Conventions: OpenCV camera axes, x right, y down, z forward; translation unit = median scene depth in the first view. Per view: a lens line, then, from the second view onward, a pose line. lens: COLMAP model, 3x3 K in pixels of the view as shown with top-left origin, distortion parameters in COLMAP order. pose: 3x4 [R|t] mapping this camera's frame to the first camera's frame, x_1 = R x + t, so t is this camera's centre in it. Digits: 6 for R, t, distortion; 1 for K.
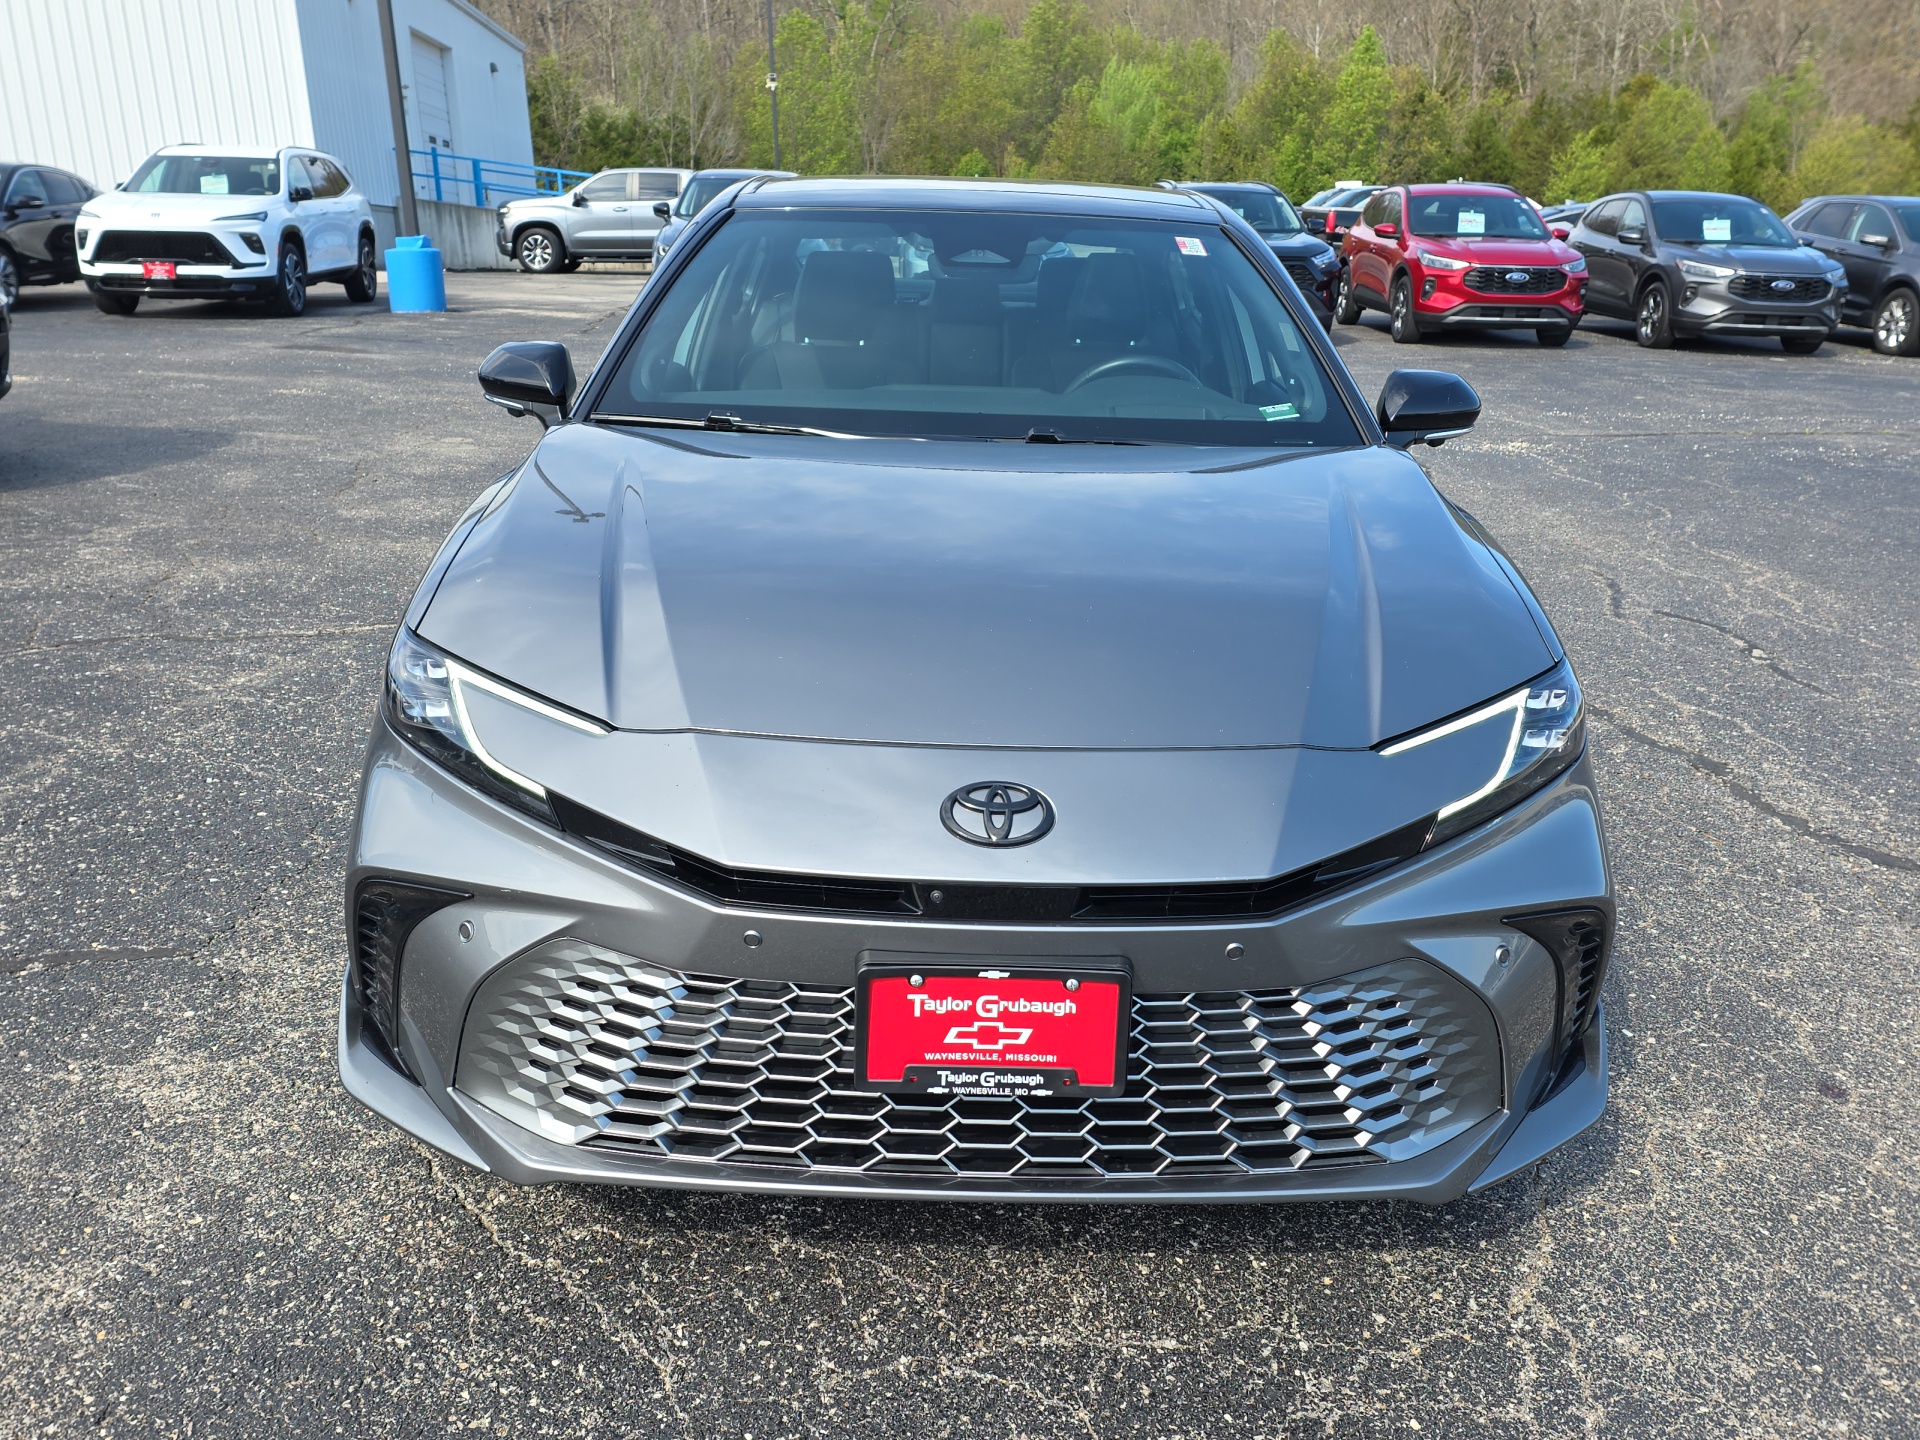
lens RADIAL K [[1589.8, 0, 951.6], [0, 1589.8, 676.2], [0, 0, 1]] dist [0.082939, -0.076021]
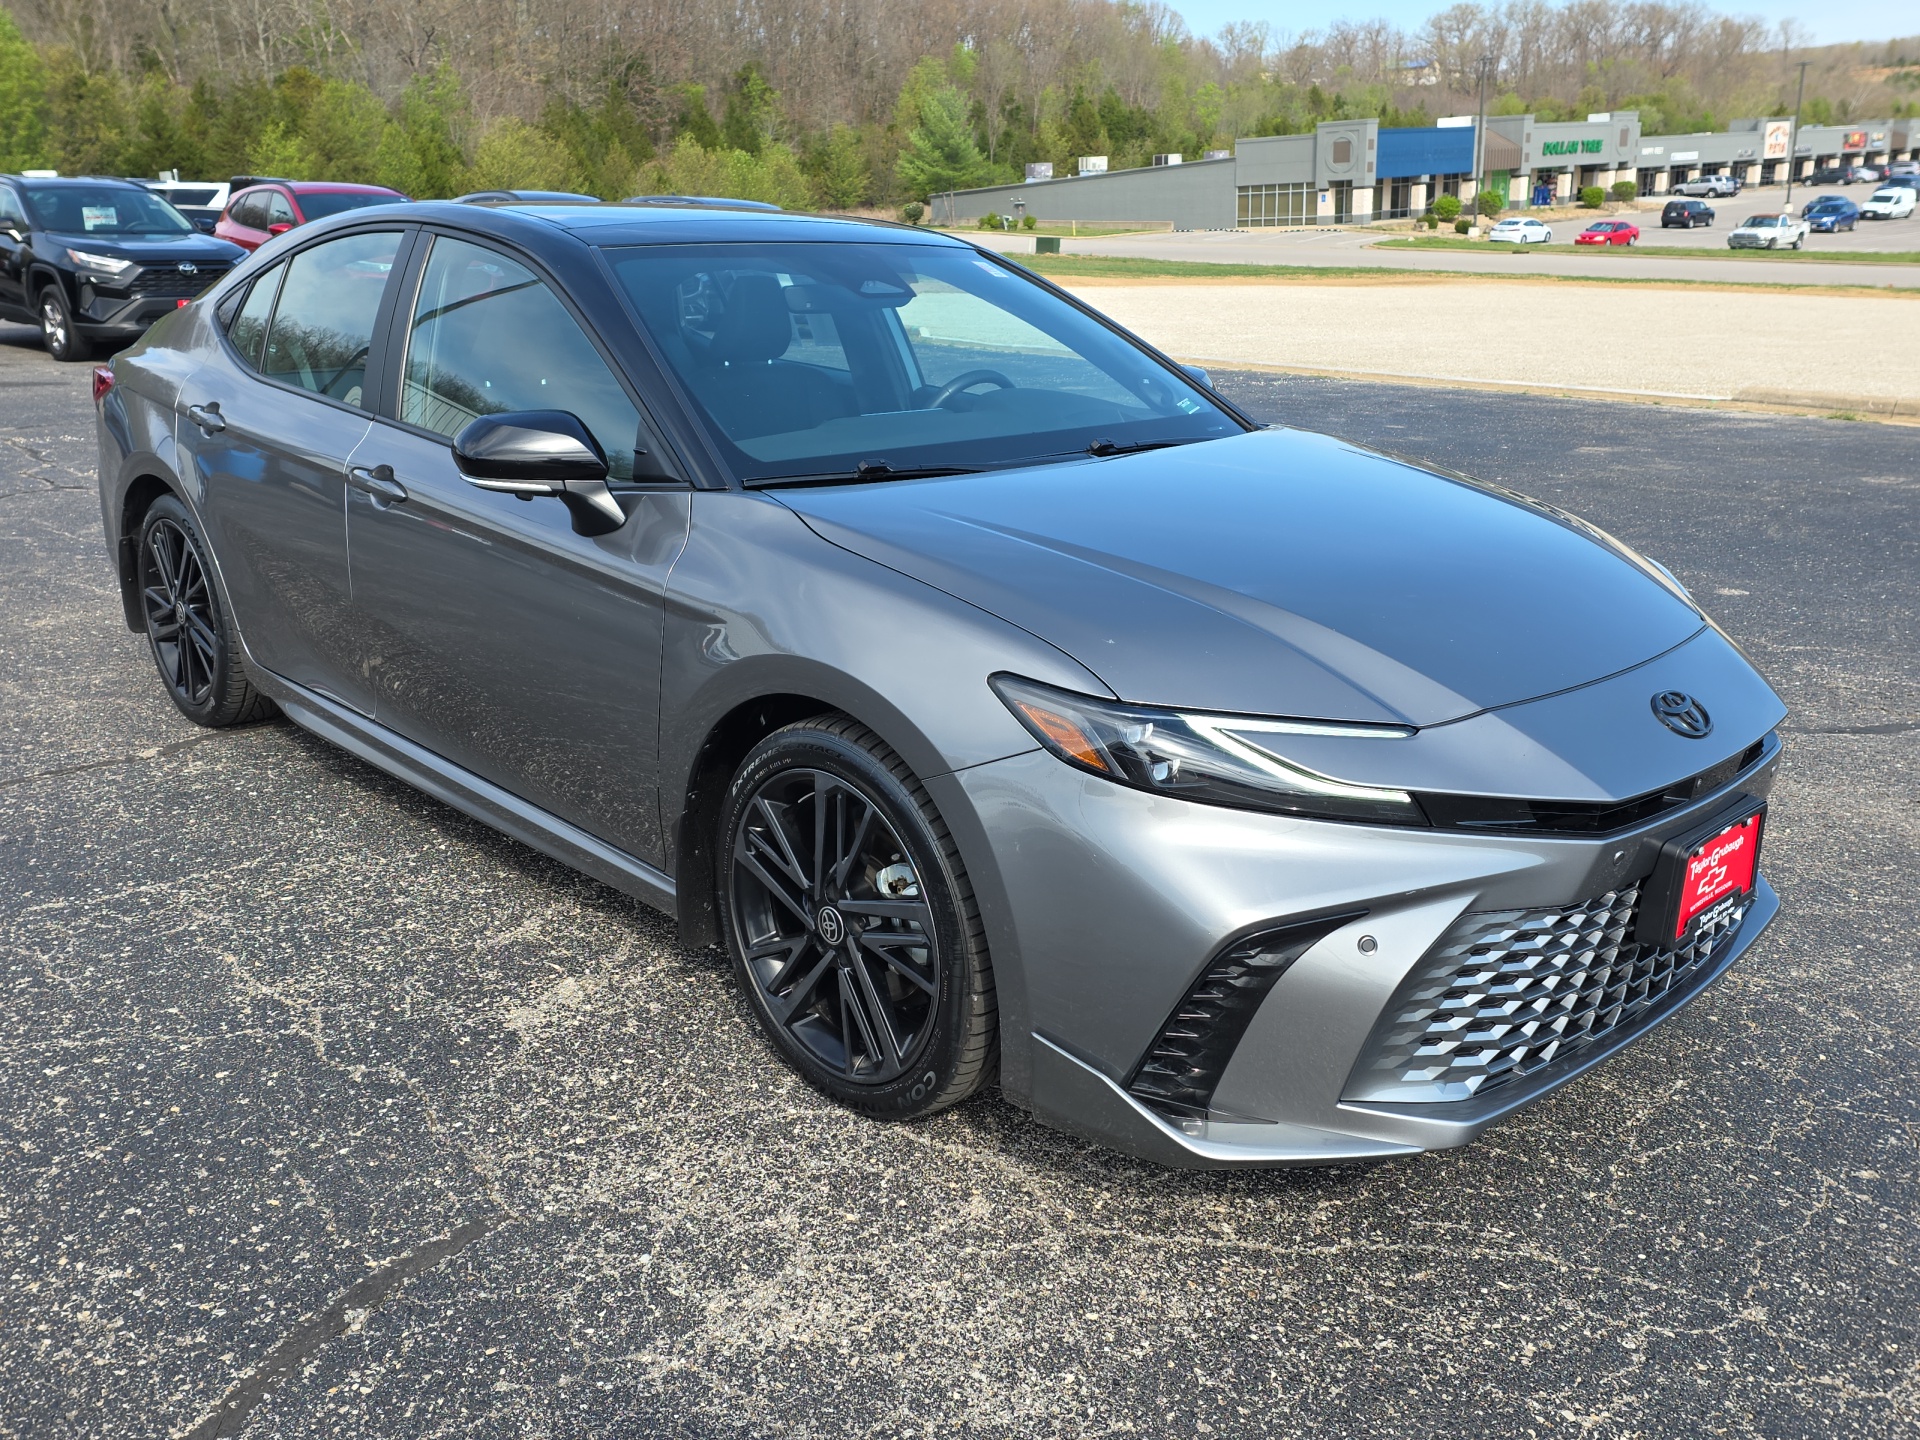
lens RADIAL K [[1589.8, 0, 948.9], [0, 1589.8, 700.2], [0, 0, 1]] dist [0.082939, -0.076021]
pose [[0.727777, -0.216778, 0.650652, -1.159842], [0.205061, 0.974110, 0.095177, -0.158018], [-0.654439, 0.064156, 0.753388, 0.372445]]
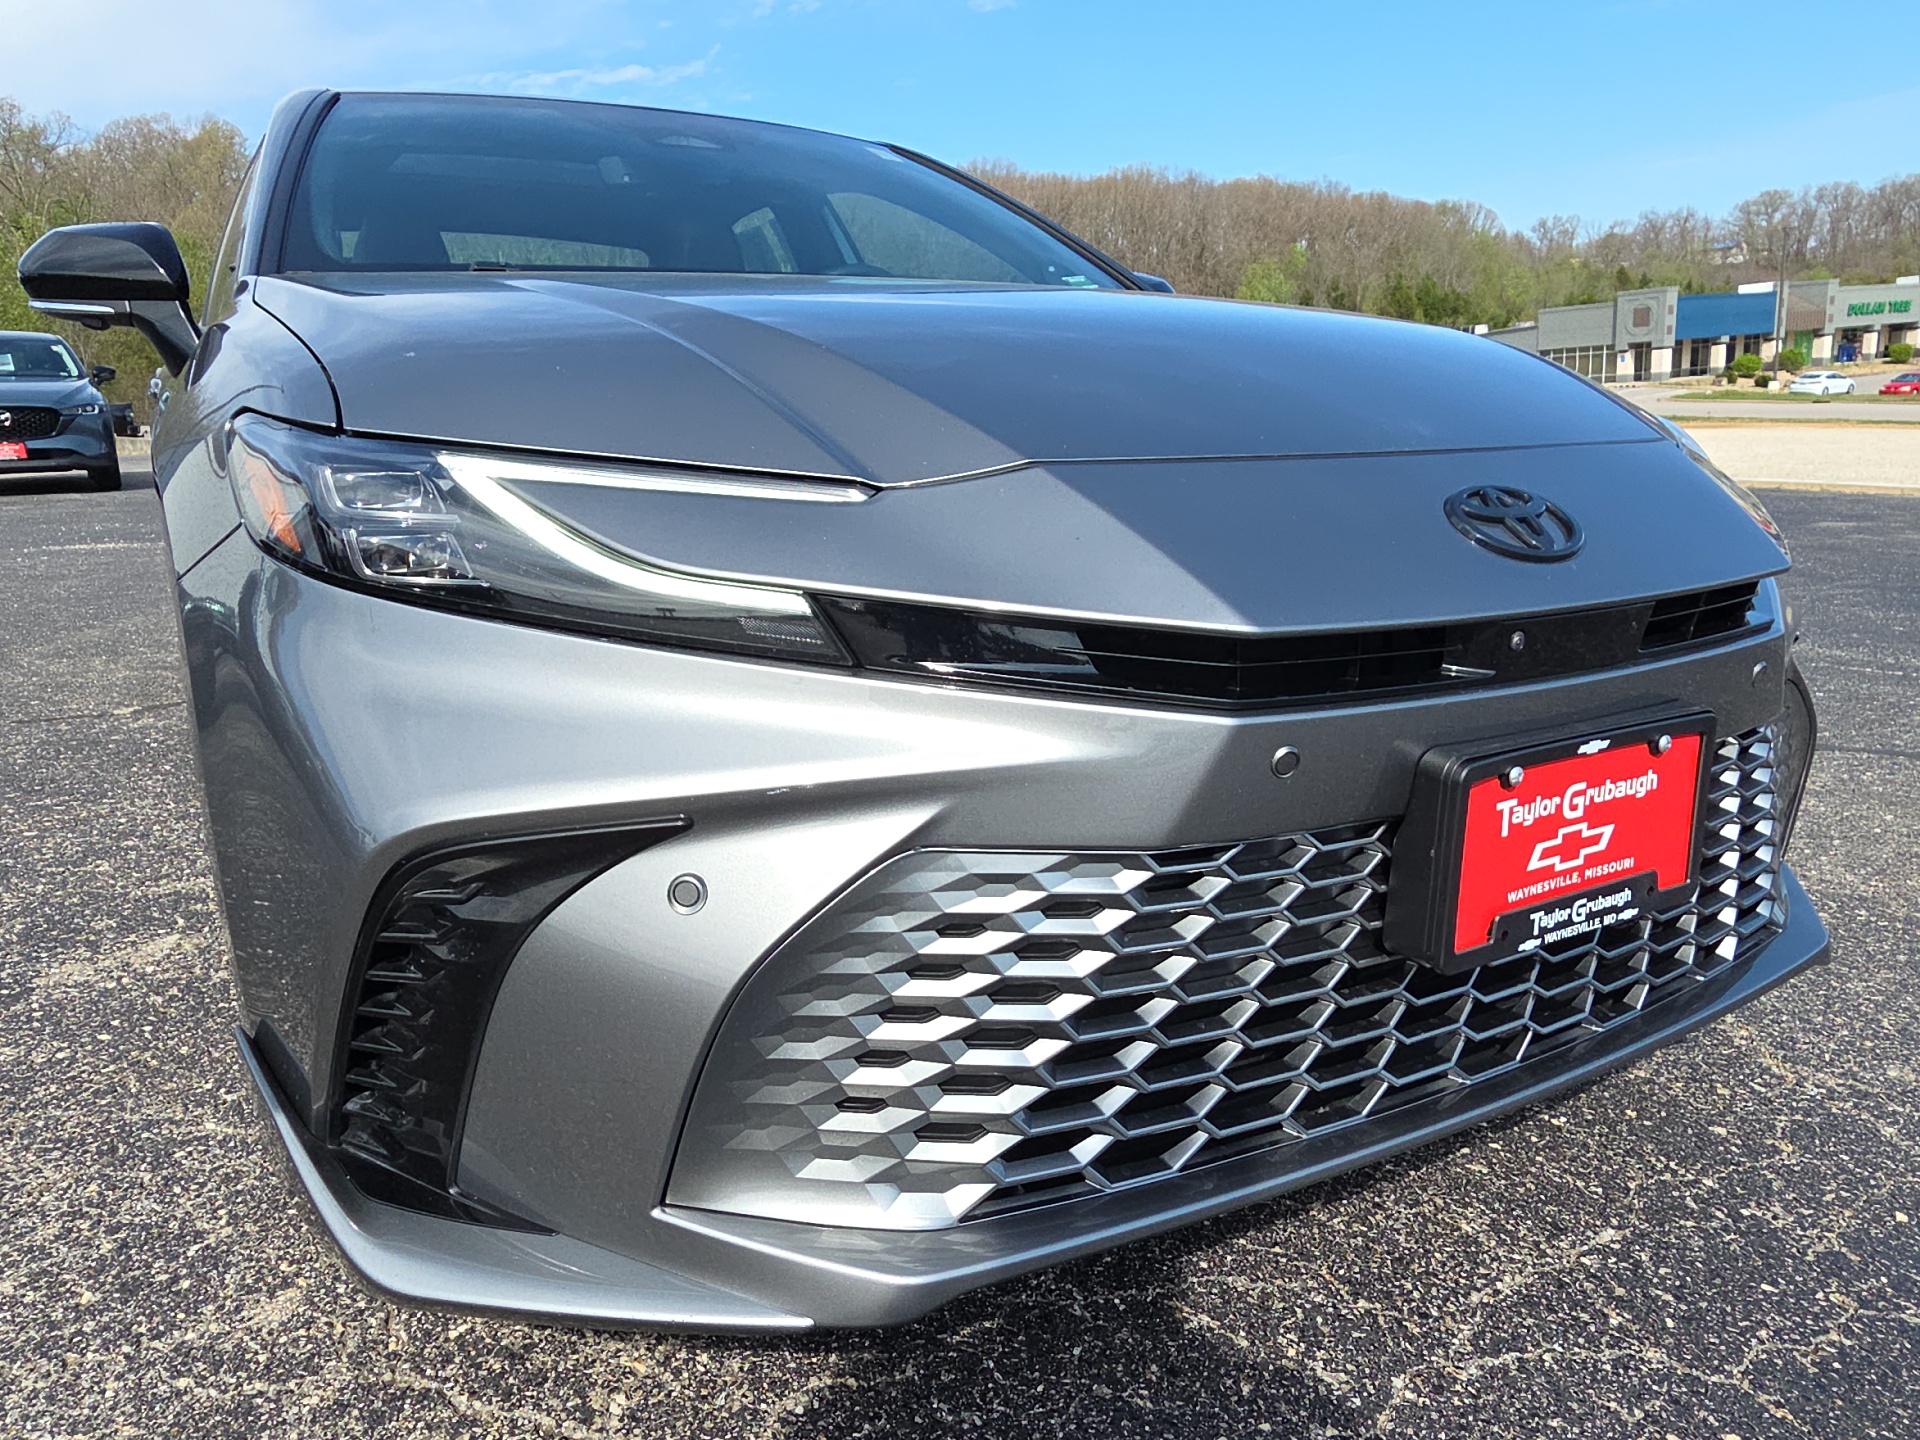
lens RADIAL K [[1335.3, 0, 945.4], [0, 1335.3, 721.0], [0, 0, 1]] dist [0.011524, -0.005357]
pose [[0.870702, -0.151798, 0.467799, -0.424862], [0.174357, 0.984670, -0.005006, 0.119985], [-0.459868, 0.085923, 0.883821, 0.570827]]
